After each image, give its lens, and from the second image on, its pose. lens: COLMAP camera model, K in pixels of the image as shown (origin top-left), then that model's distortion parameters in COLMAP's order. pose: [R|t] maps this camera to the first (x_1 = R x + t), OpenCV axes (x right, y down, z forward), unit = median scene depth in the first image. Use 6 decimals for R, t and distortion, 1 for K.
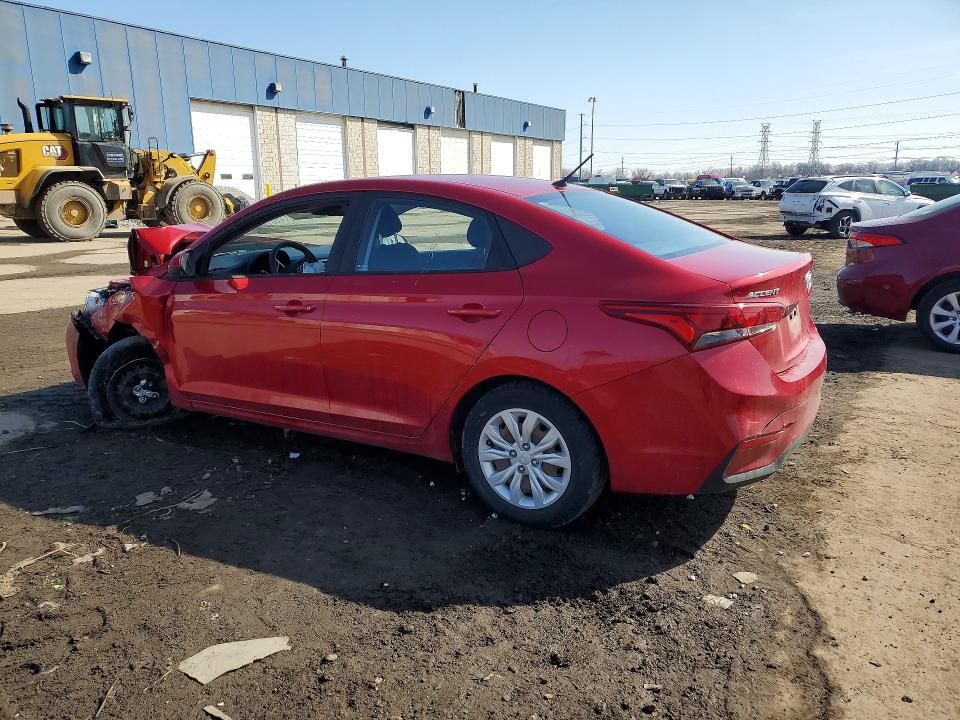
lens RADIAL K [[792.3, 0, 480.0], [0, 792.3, 360.0], [0, 0, 1]] dist [-0.003889, -0.000819]
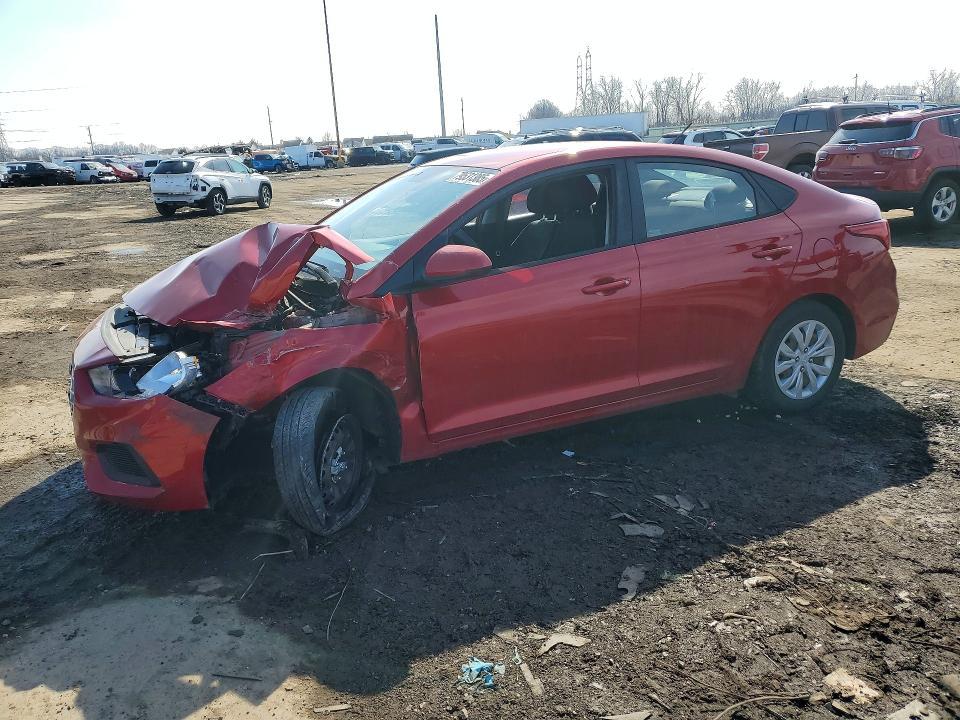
lens RADIAL K [[750.9, 0, 480.0], [0, 750.9, 360.0], [0, 0, 1]] dist [0.017400, 0.009418]
pose [[0.547935, -0.242509, 0.800598, -0.227557], [0.218497, 0.965323, 0.142865, -0.031067], [-0.807482, 0.096648, 0.581922, 0.132621]]
